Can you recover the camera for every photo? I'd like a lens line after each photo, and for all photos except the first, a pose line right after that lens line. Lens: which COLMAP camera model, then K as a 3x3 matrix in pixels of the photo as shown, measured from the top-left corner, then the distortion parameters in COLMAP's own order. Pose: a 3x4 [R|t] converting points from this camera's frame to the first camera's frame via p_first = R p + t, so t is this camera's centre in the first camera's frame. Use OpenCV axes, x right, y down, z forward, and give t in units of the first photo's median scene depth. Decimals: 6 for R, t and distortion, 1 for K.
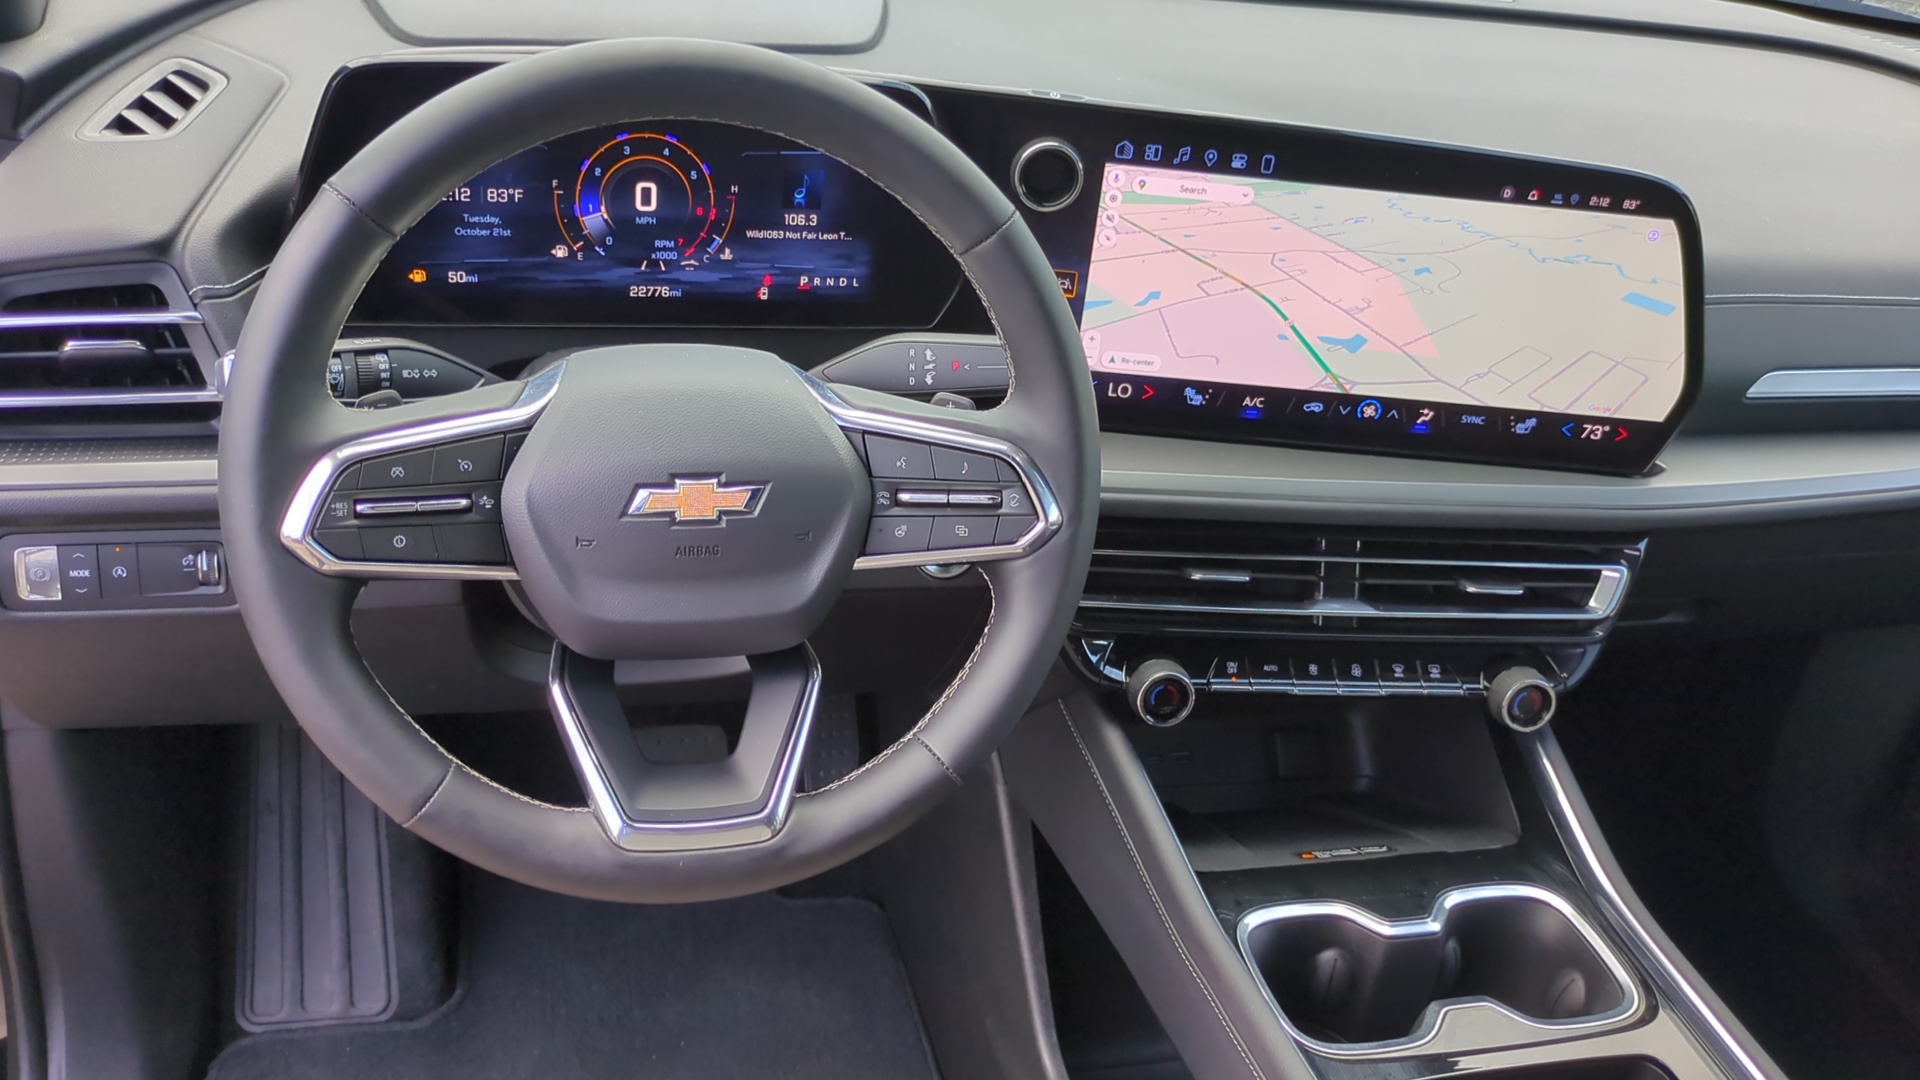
lens RADIAL K [[1634.1, 0, 954.7], [0, 1634.1, 530.2], [0, 0, 1]] dist [0.045872, -0.073708]
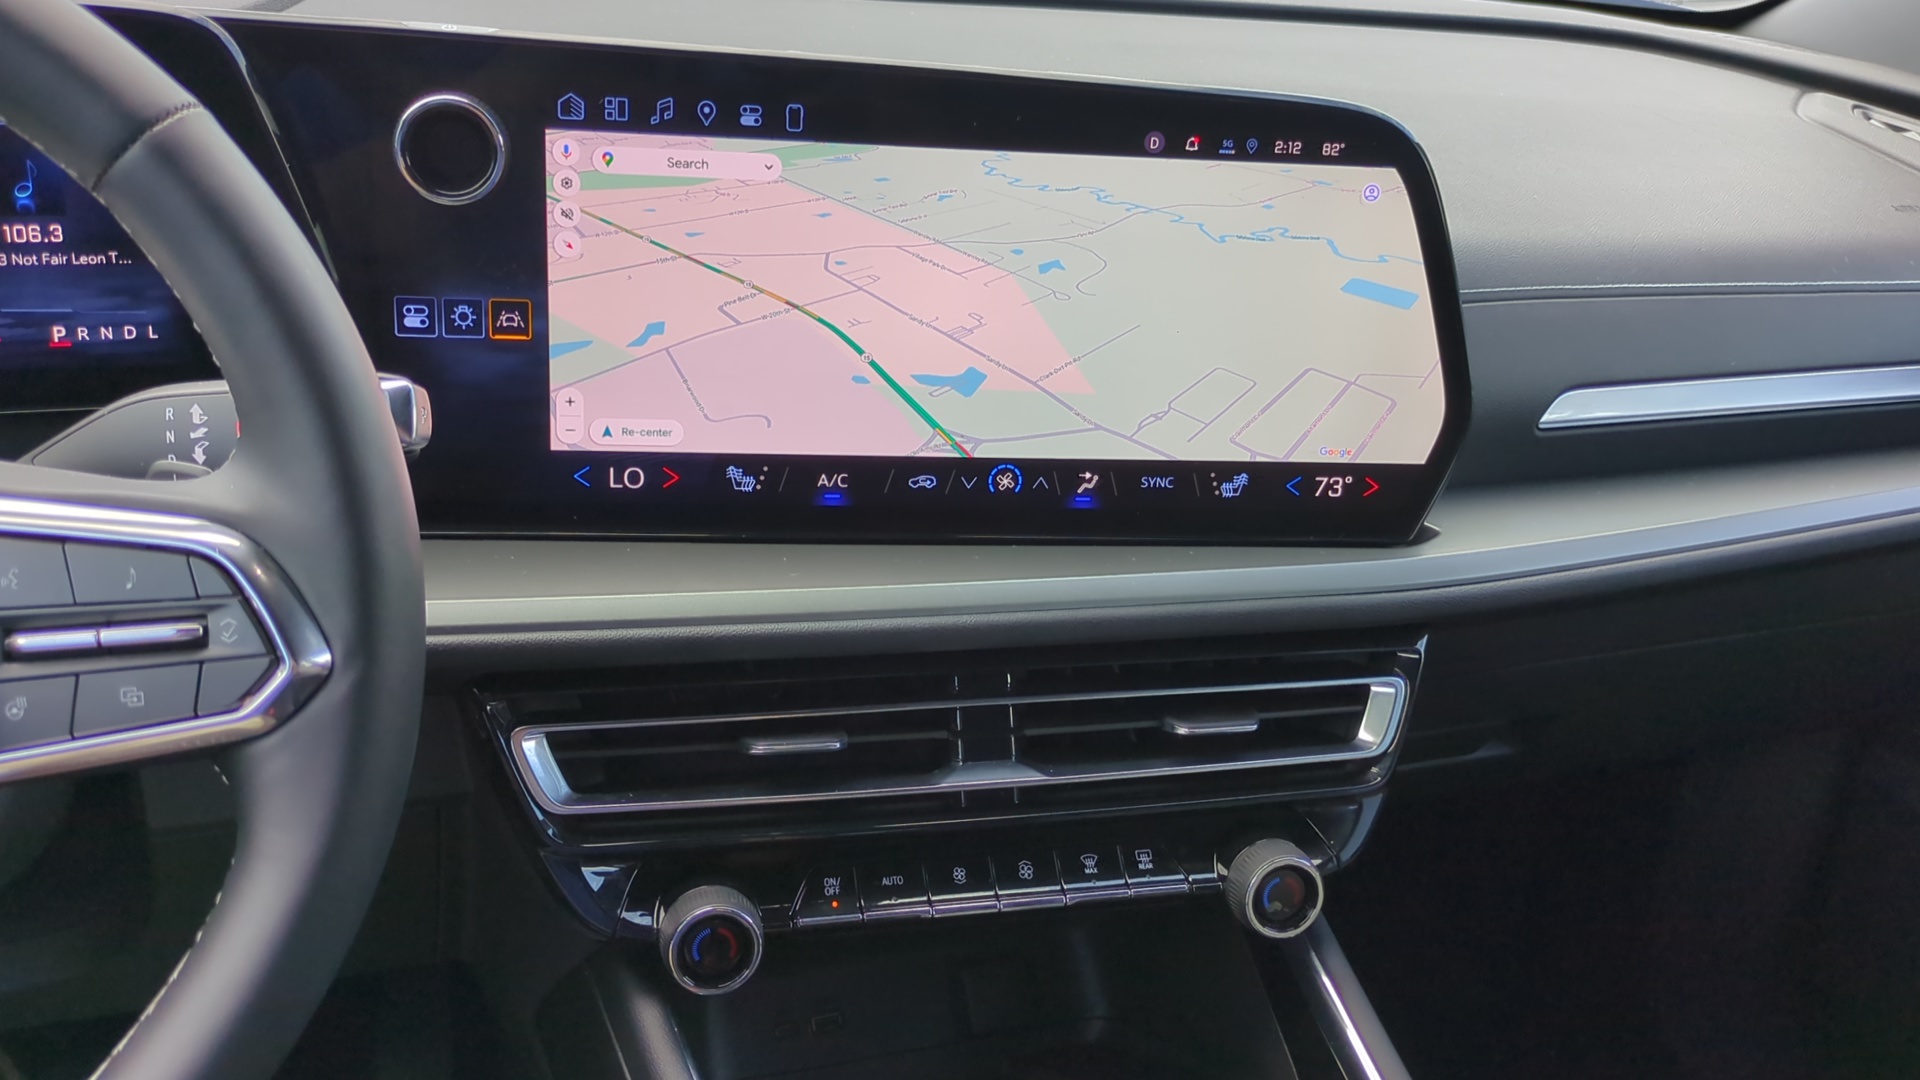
lens RADIAL K [[1634.1, 0, 948.2], [0, 1634.1, 524.1], [0, 0, 1]] dist [0.045872, -0.073708]
pose [[0.992953, -0.083988, 0.083604, 0.196461], [0.094082, 0.987661, -0.125198, 0.031848], [-0.072058, 0.132181, 0.988603, 0.382613]]
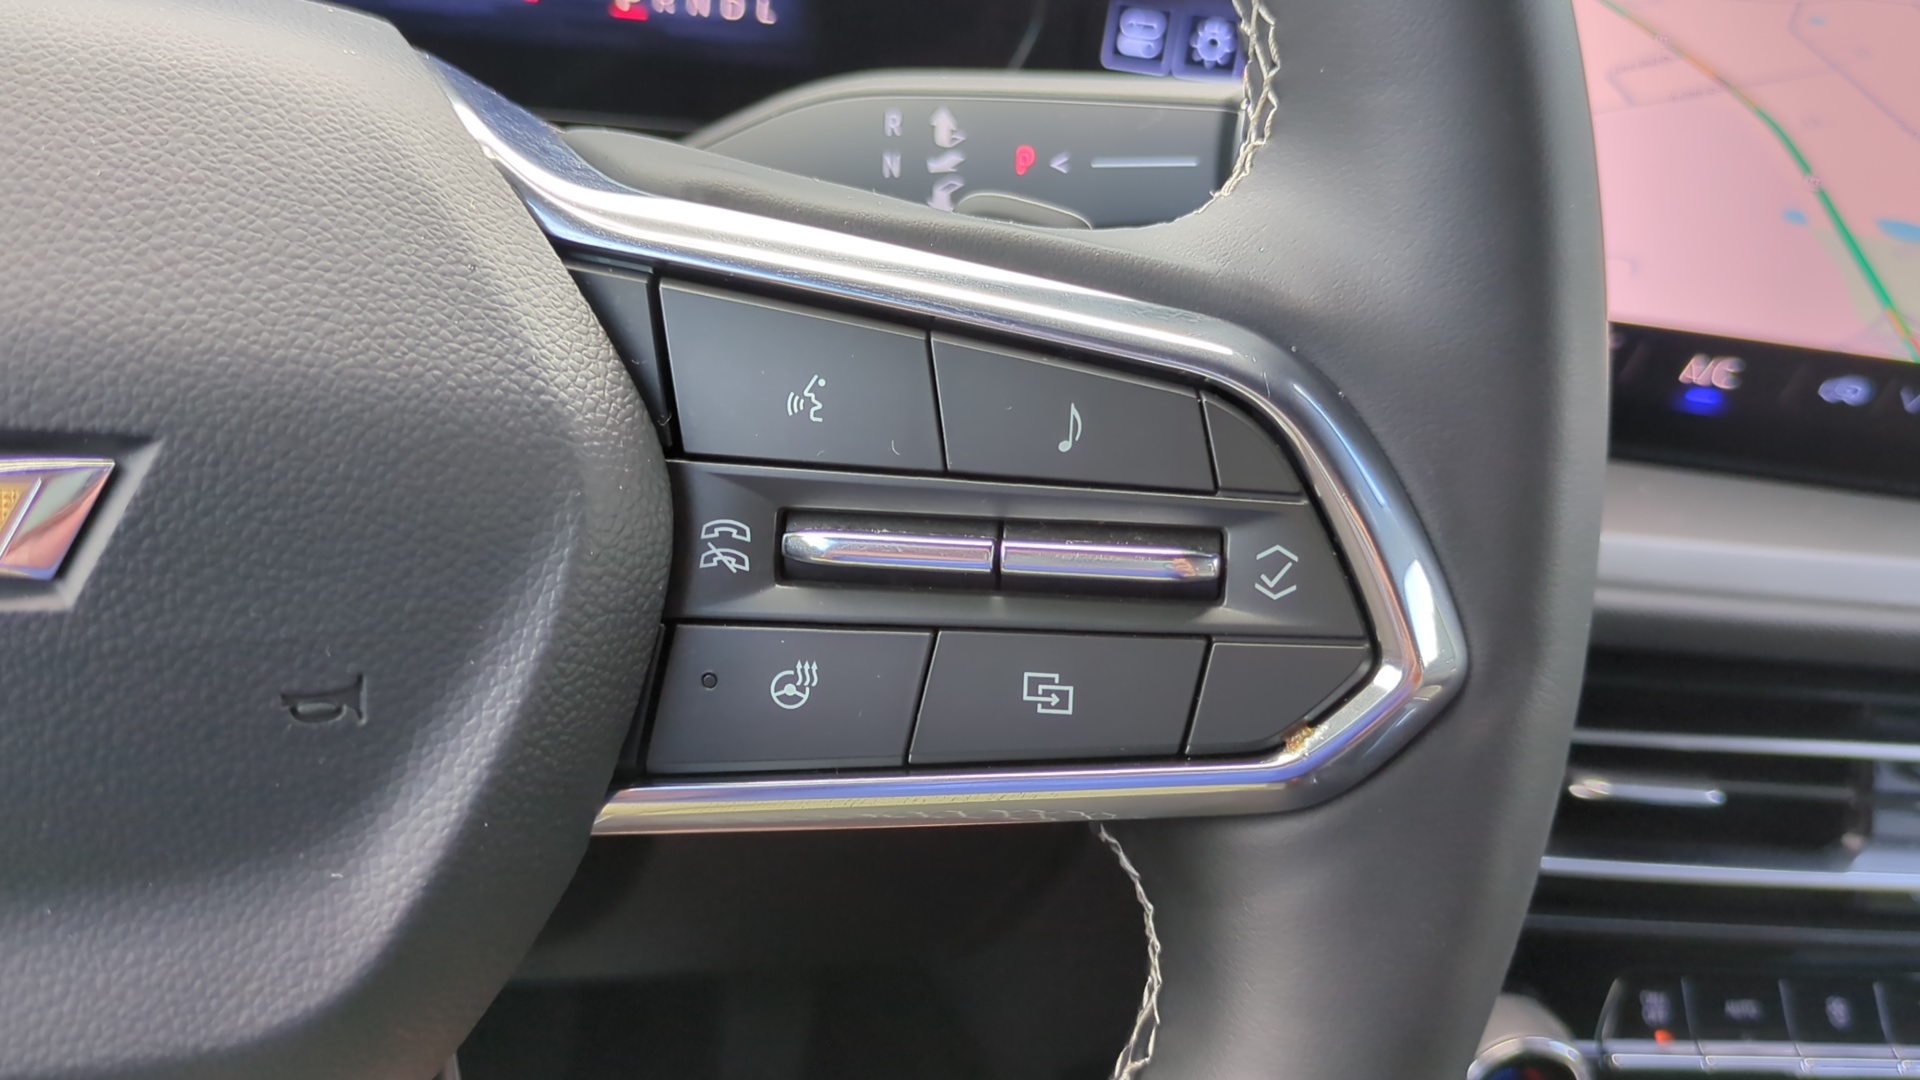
lens RADIAL K [[1634.1, 0, 969.2], [0, 1634.1, 542.9], [0, 0, 1]] dist [0.045872, -0.073708]
pose [[0.999430, 0.033099, -0.006671, -0.005540], [-0.033383, 0.998281, -0.048172, -0.008311], [0.005065, 0.048367, 0.998817, 0.656025]]
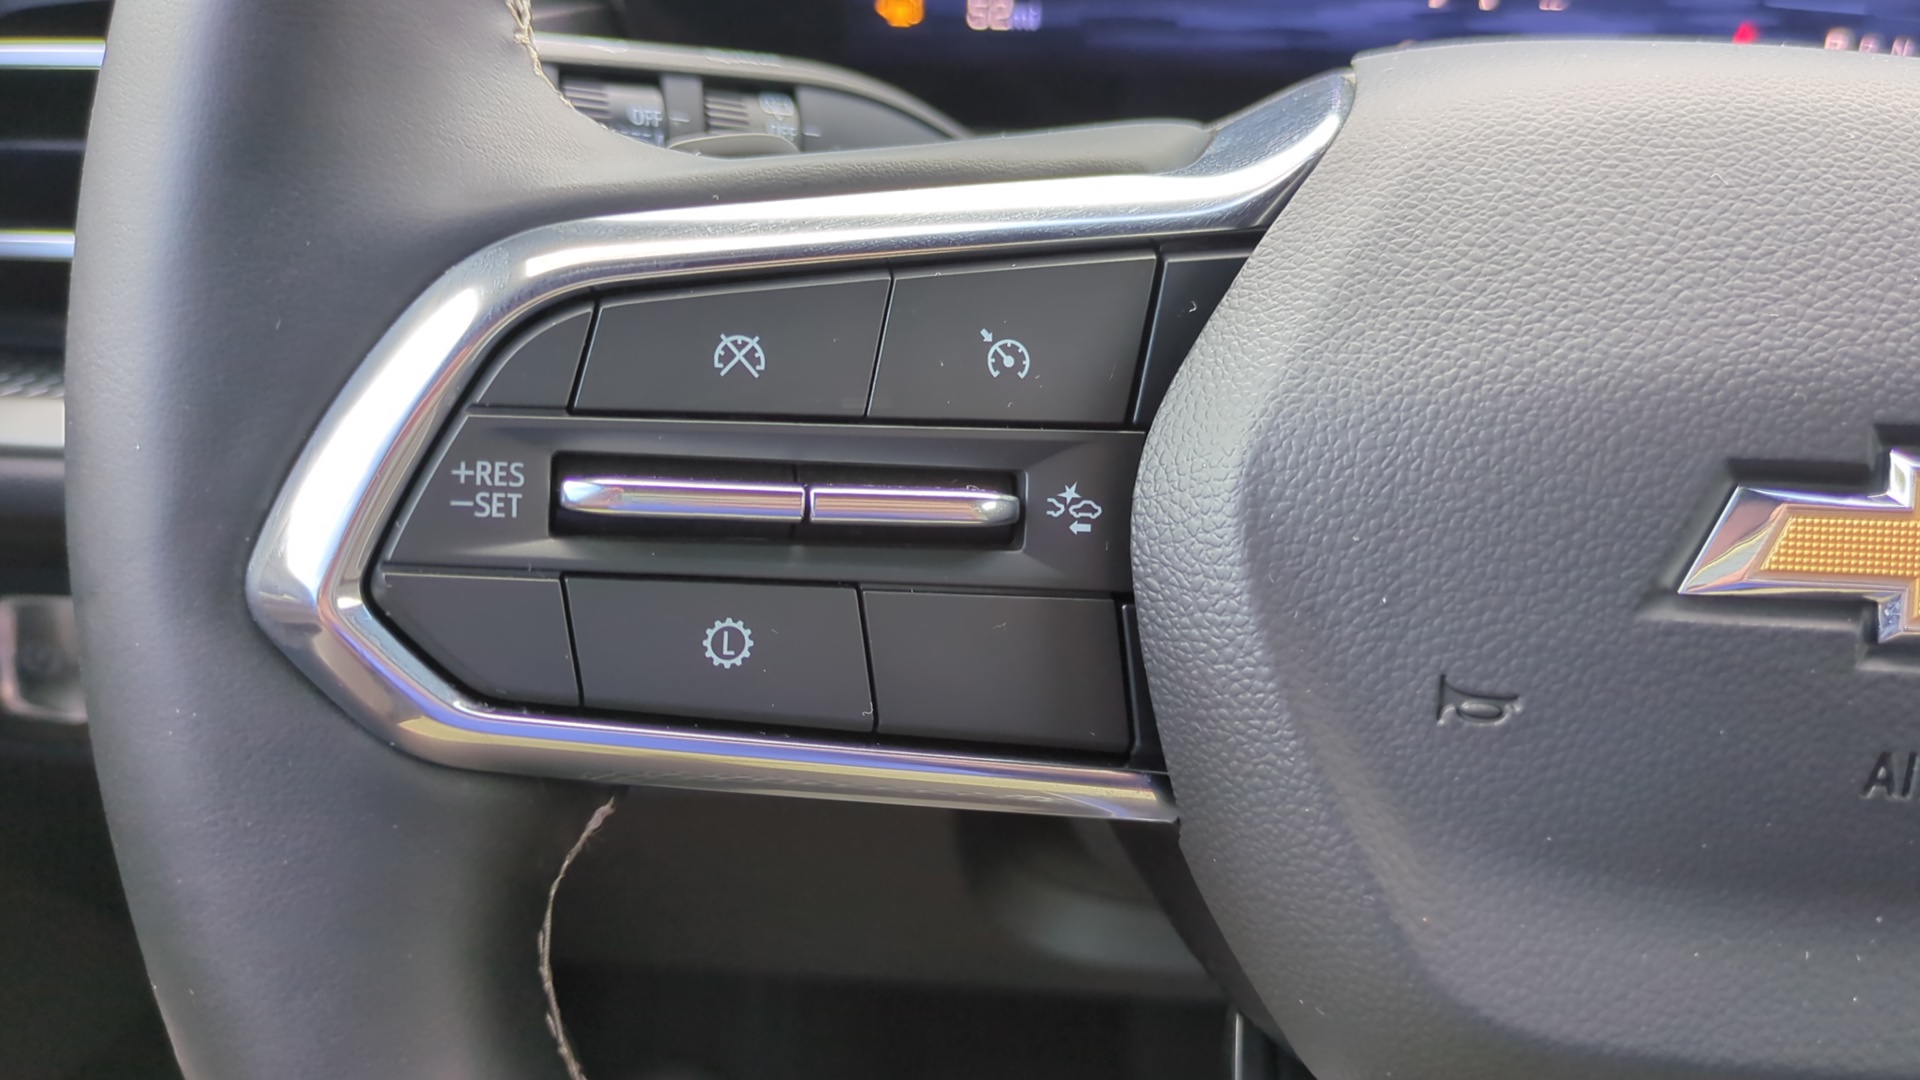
lens RADIAL K [[1634.1, 0, 966.6], [0, 1634.1, 532.9], [0, 0, 1]] dist [0.045872, -0.073708]
pose [[0.959602, 0.050826, -0.276734, -0.187919], [-0.071735, 0.995240, -0.065960, 0.003232], [0.272064, 0.083147, 0.958680, 0.611920]]
